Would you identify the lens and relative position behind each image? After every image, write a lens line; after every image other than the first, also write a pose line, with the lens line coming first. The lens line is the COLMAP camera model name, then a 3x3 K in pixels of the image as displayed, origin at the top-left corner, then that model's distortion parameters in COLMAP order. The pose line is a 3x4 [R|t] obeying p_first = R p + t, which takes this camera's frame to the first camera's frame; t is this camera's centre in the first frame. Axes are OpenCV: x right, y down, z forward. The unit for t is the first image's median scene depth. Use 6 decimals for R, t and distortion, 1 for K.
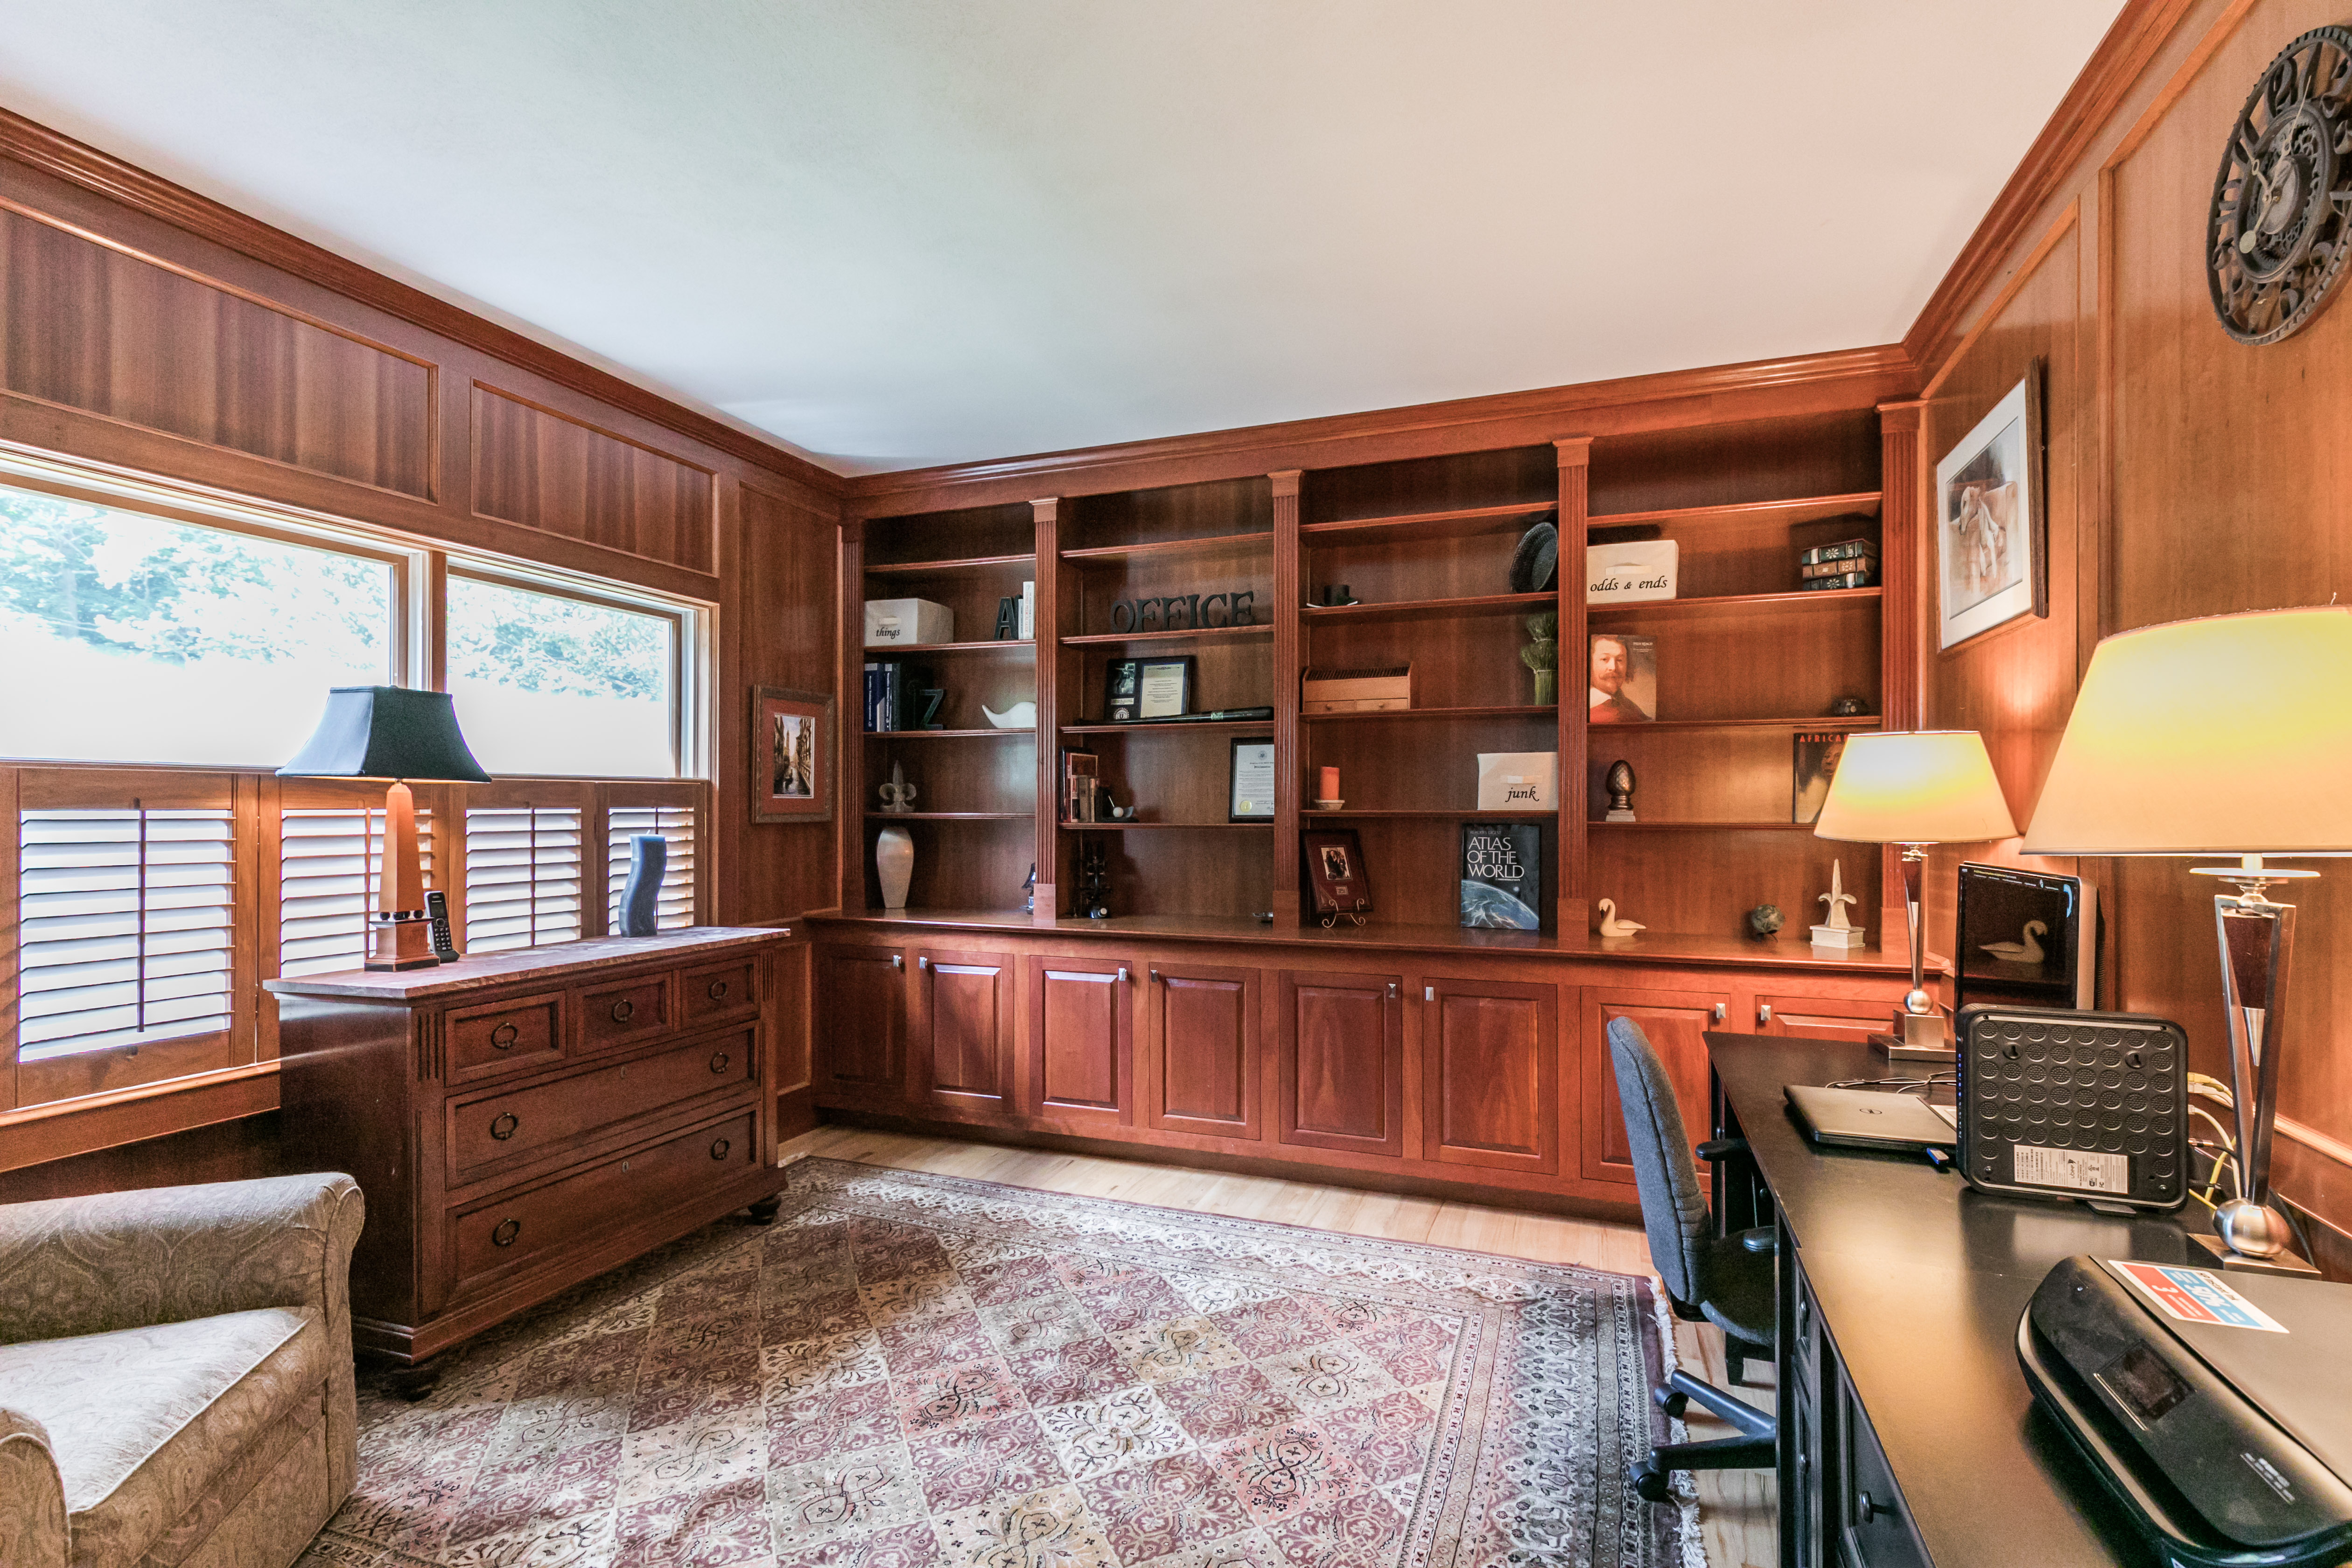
lens RADIAL K [[1069.7, 0, 1181.1], [0, 1069.7, 797.2], [0, 0, 1]] dist [0.013729, -0.003750]
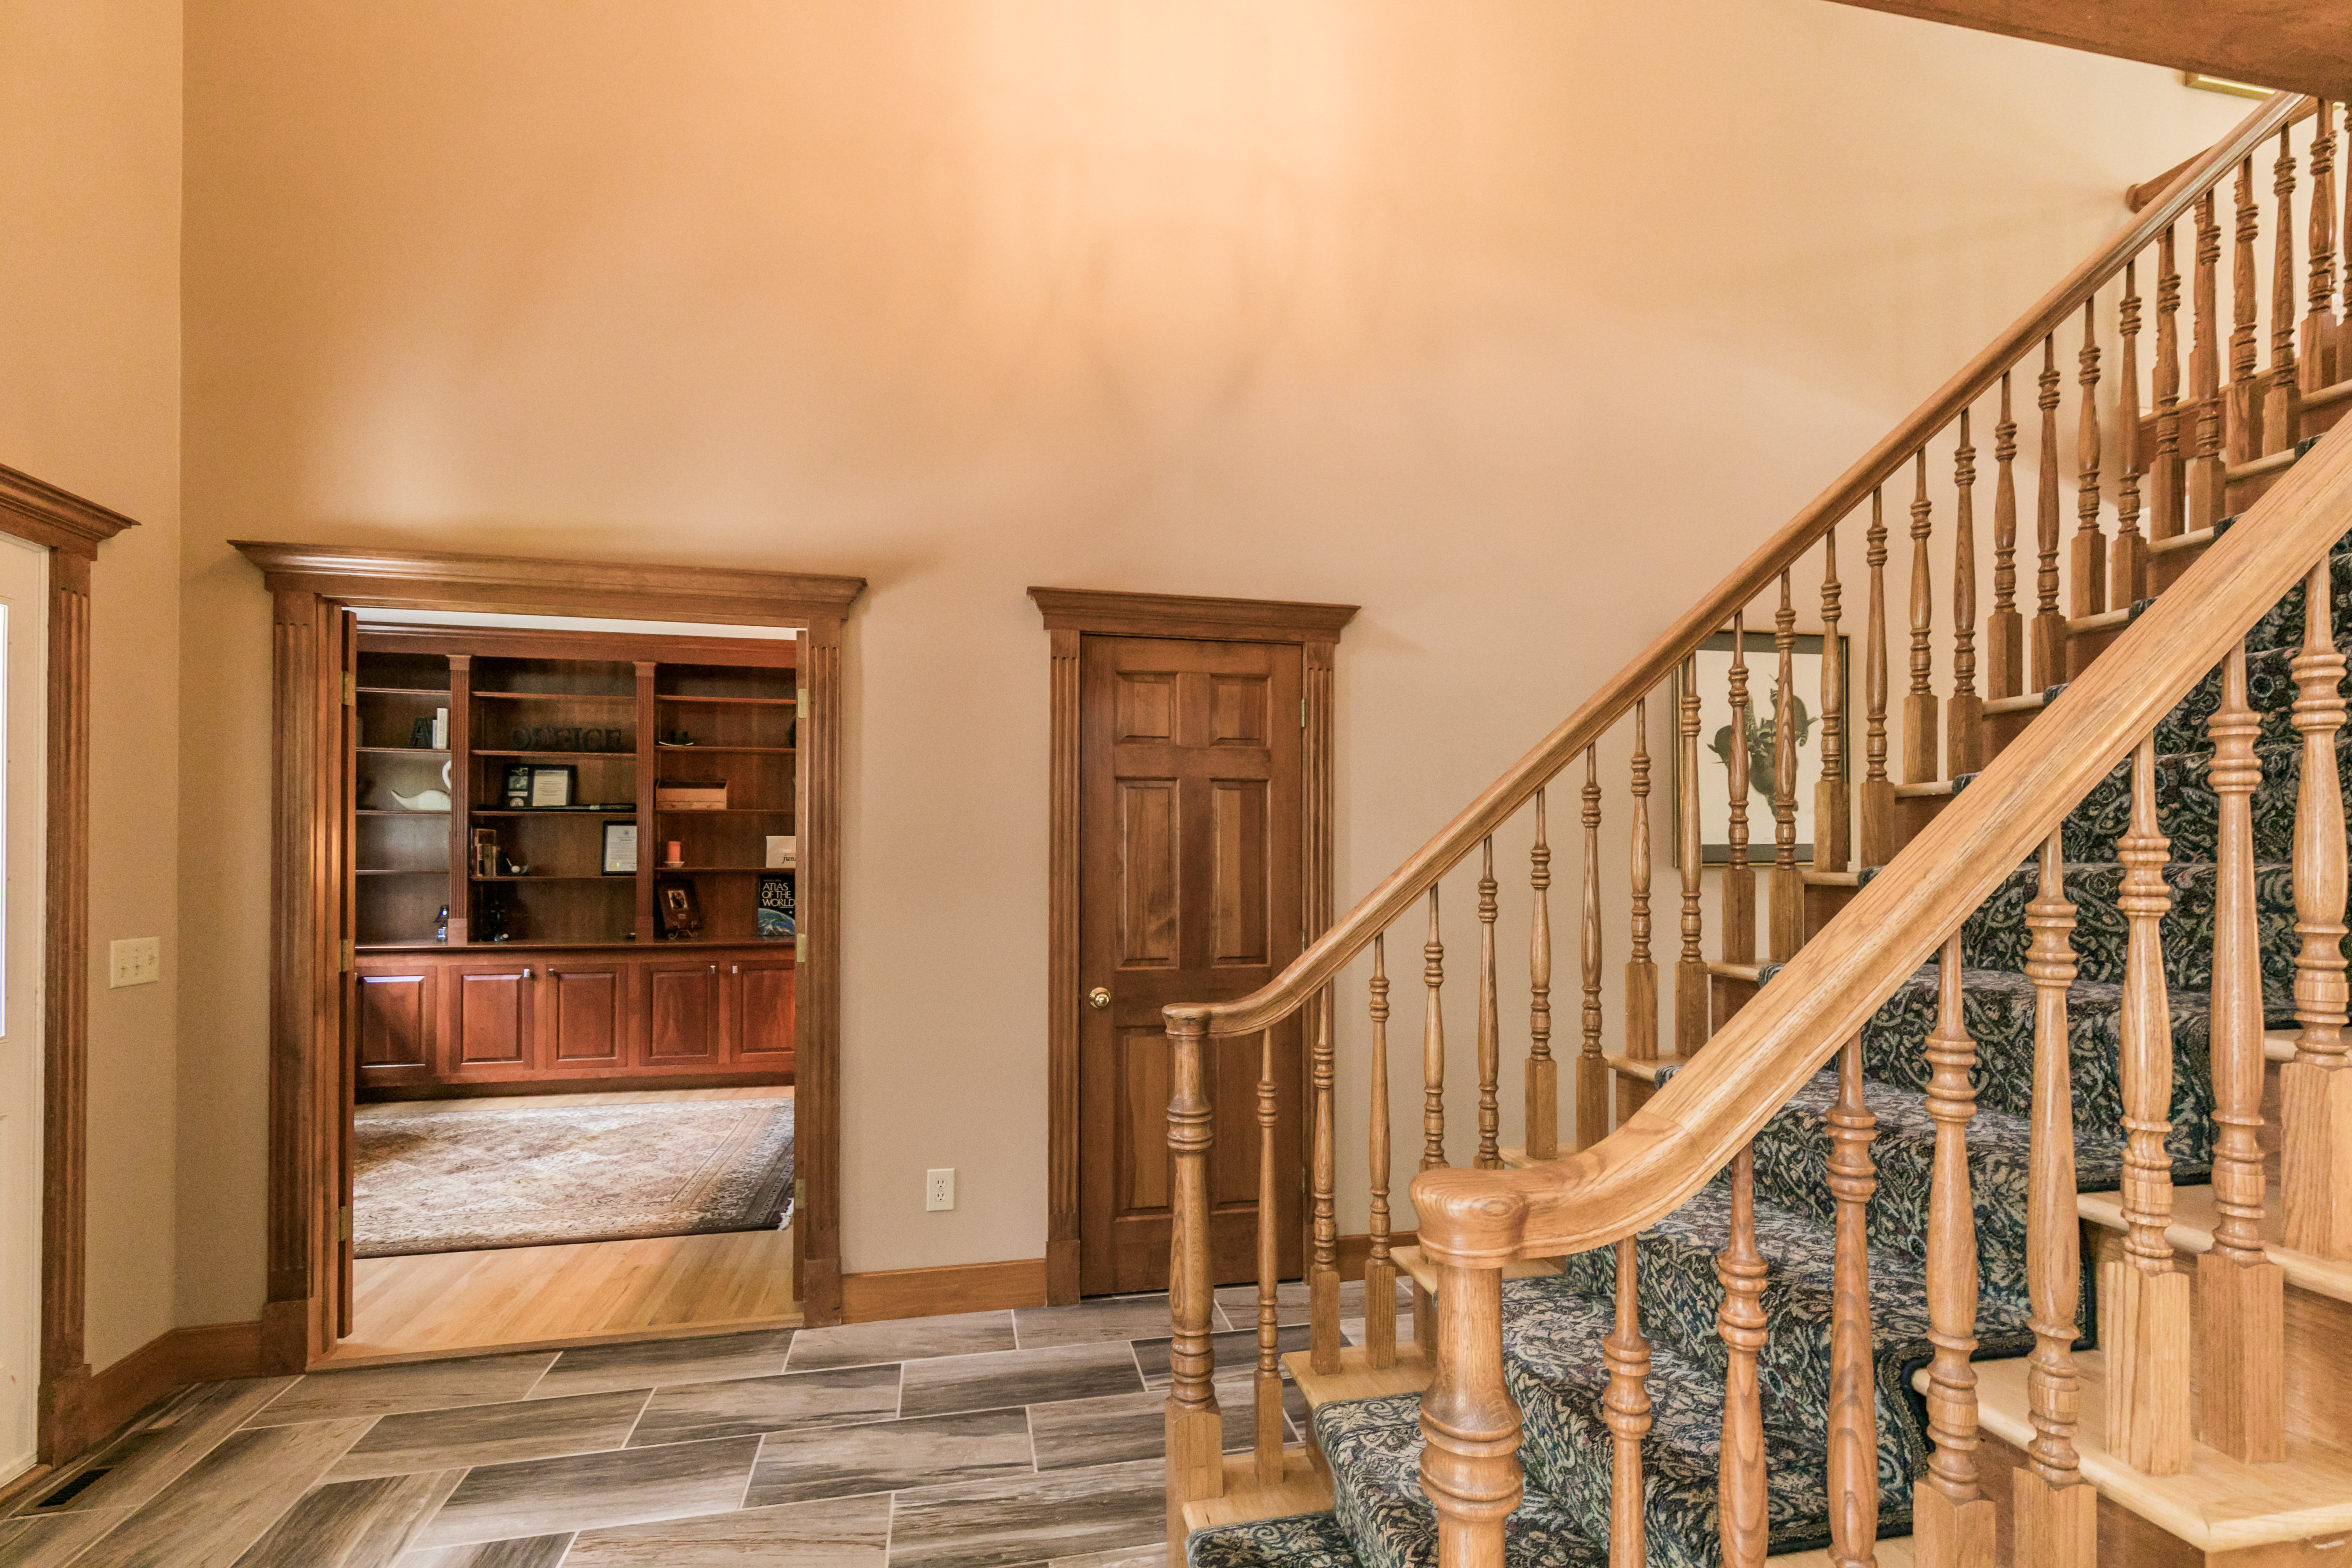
lens RADIAL K [[1069.7, 0, 1188.4], [0, 1069.7, 857.0], [0, 0, 1]] dist [0.013729, -0.003750]
pose [[0.830708, 0.004167, 0.556693, -0.121490], [-0.005751, 0.999983, 0.001096, -0.010648], [-0.556679, -0.004112, 0.830718, -0.802972]]
